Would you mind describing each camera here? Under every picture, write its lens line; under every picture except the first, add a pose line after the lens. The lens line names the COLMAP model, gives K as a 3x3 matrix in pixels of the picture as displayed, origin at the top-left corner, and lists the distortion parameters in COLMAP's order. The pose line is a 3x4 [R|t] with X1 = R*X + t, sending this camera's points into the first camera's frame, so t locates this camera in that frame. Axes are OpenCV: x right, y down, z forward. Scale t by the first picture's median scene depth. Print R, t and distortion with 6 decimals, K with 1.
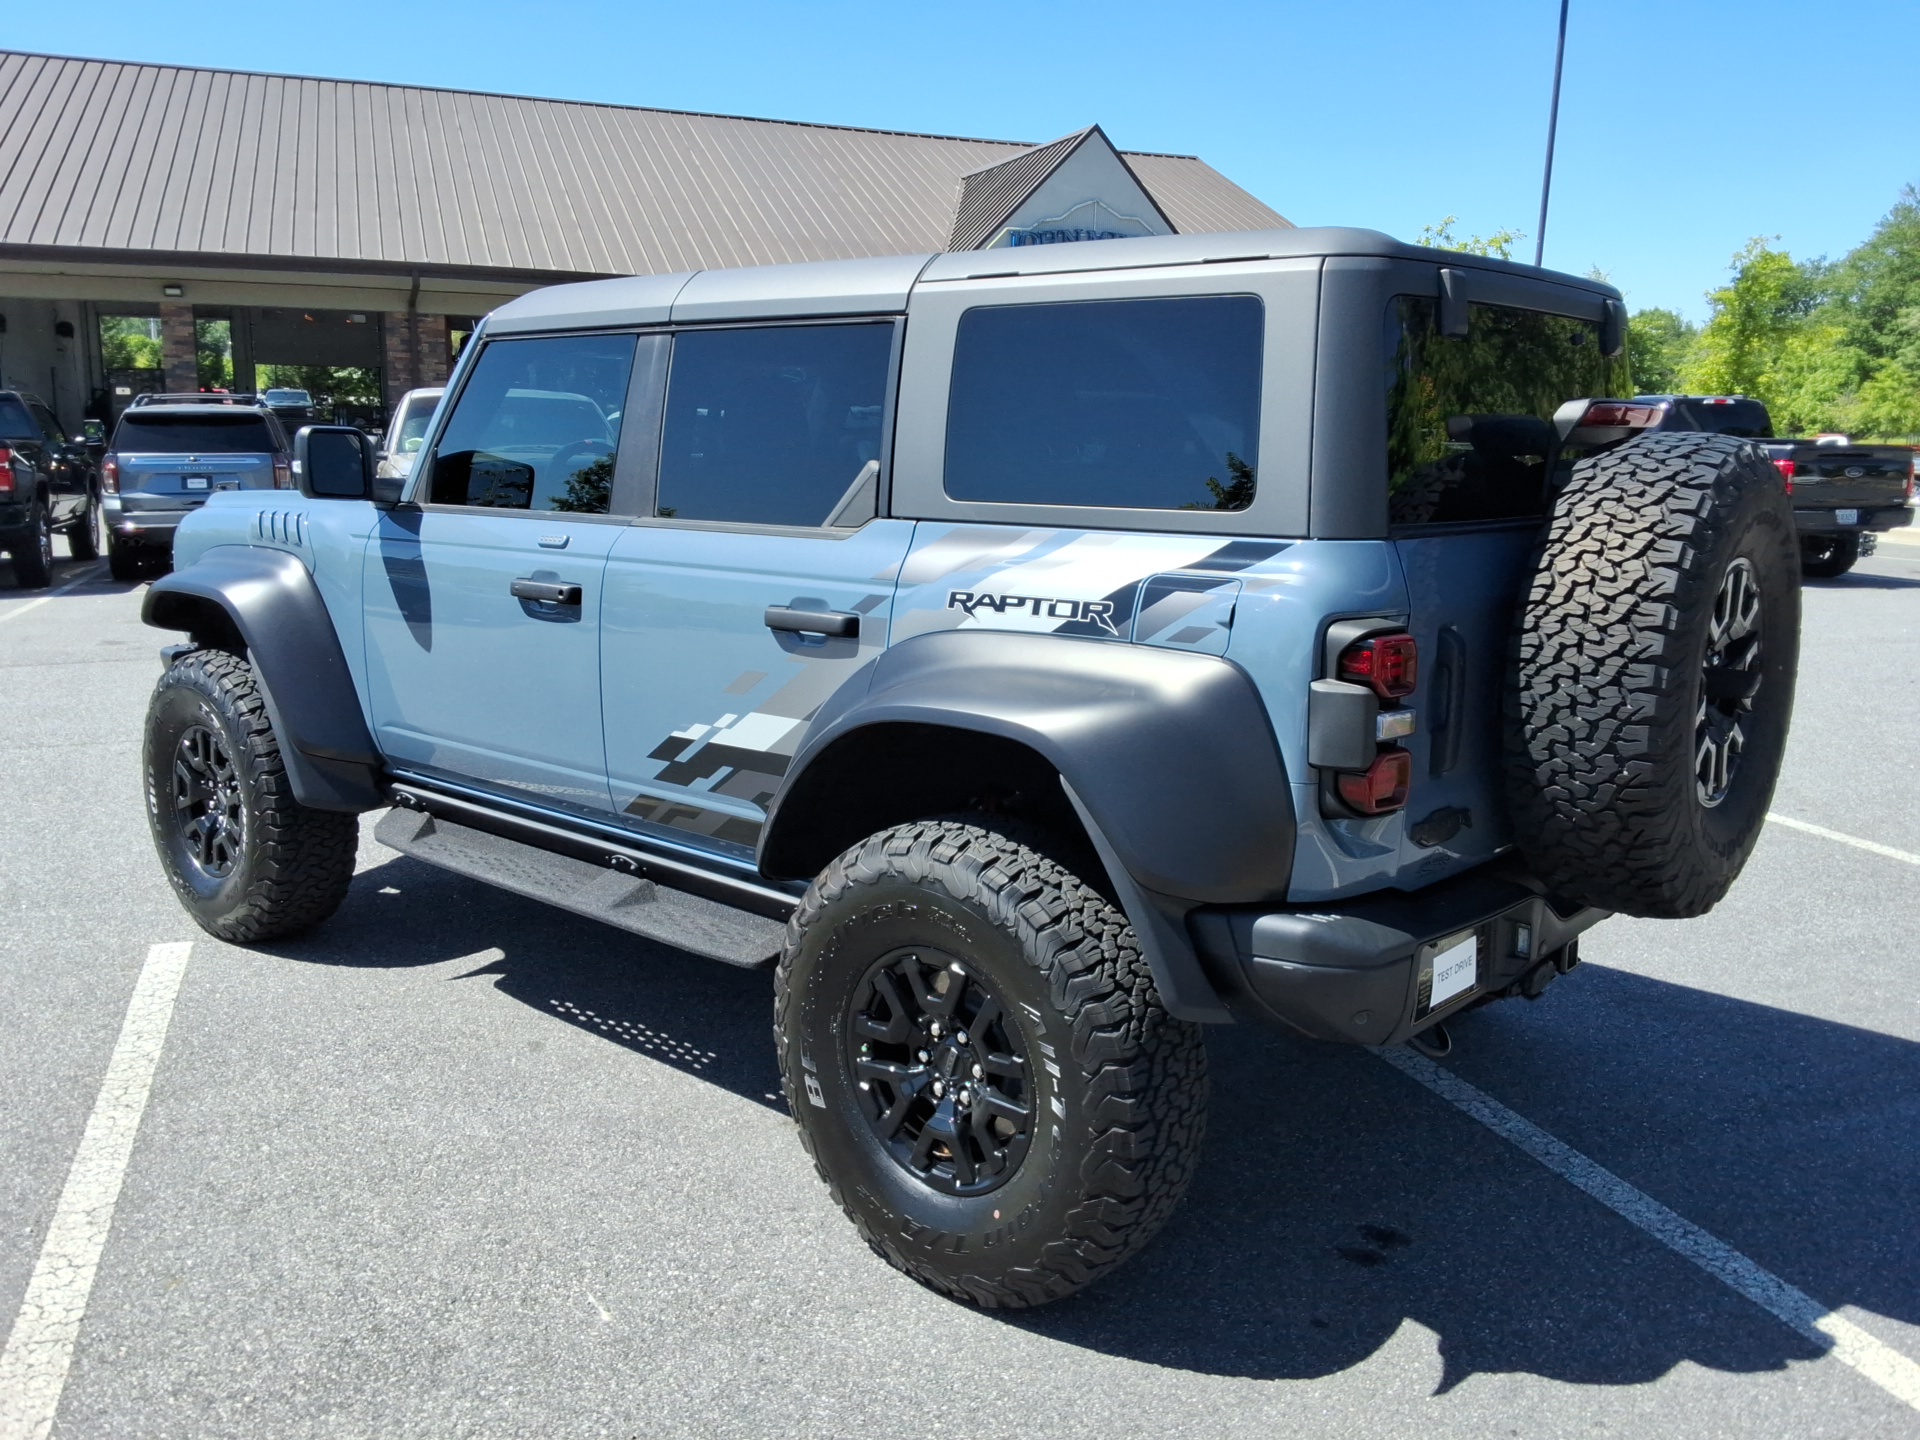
lens RADIAL K [[1542.2, 0, 968.7], [0, 1542.2, 709.2], [0, 0, 1]] dist [0.116000, -0.170023]
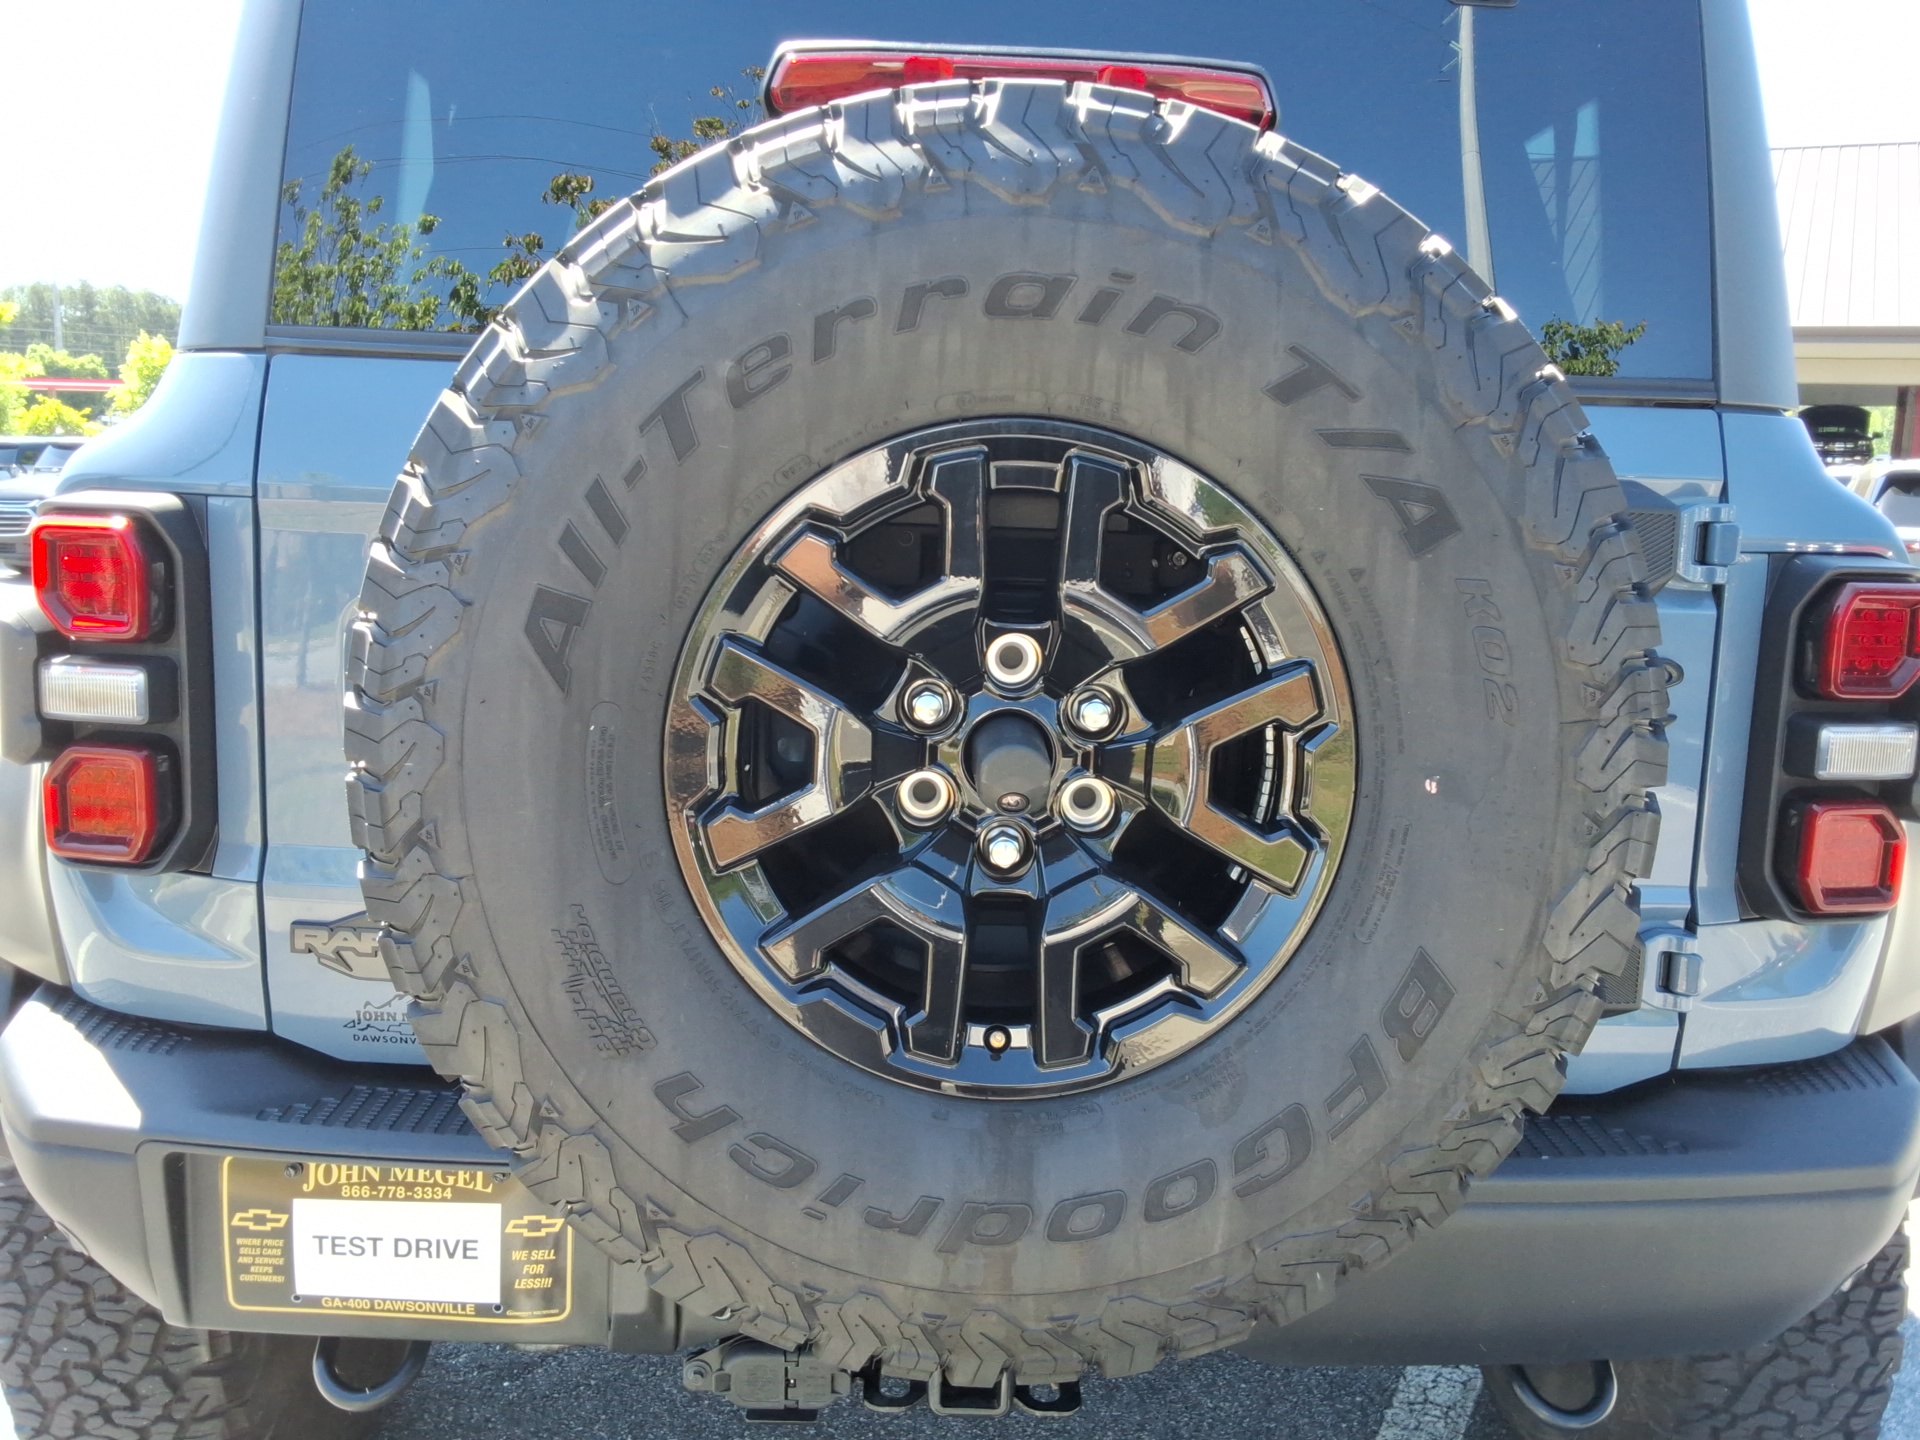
lens RADIAL K [[1532.1, 0, 992.3], [0, 1532.1, 712.5], [0, 0, 1]] dist [0.052212, -0.089319]
pose [[0.670882, 0.120909, -0.731641, 0.603484], [-0.163085, 0.986520, 0.013488, -0.027005], [0.723409, 0.110271, 0.681557, 0.619752]]
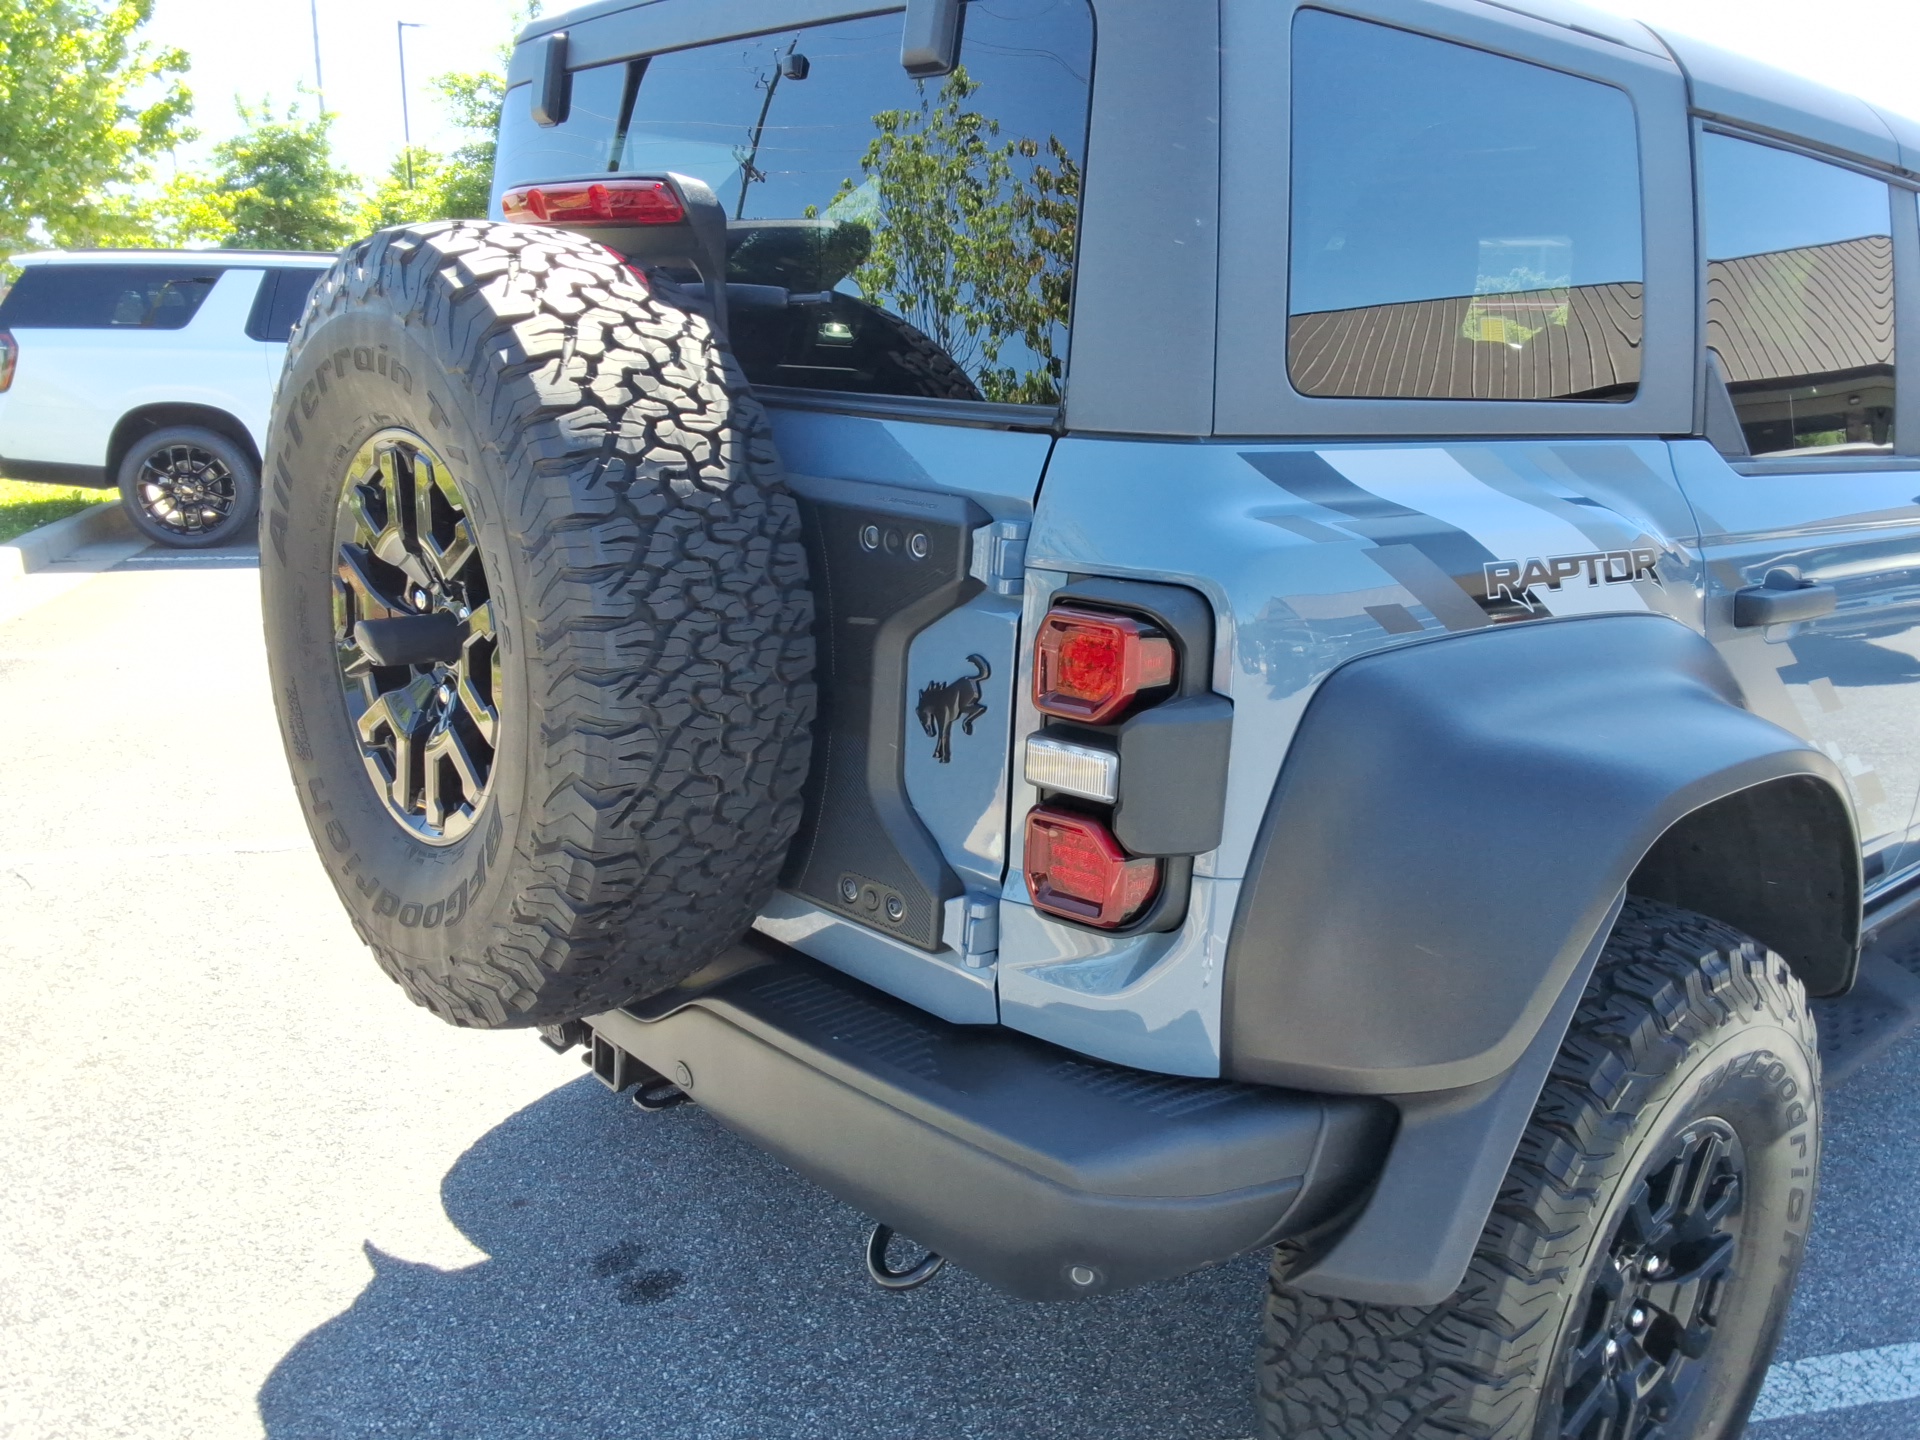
lens RADIAL K [[1542.2, 0, 973.1], [0, 1542.2, 714.0], [0, 0, 1]] dist [0.116000, -0.170023]
pose [[-0.137364, 0.215669, -0.966757, 0.854145], [-0.221413, 0.944627, 0.242192, -0.150630], [0.965457, 0.247321, -0.082006, 1.037572]]
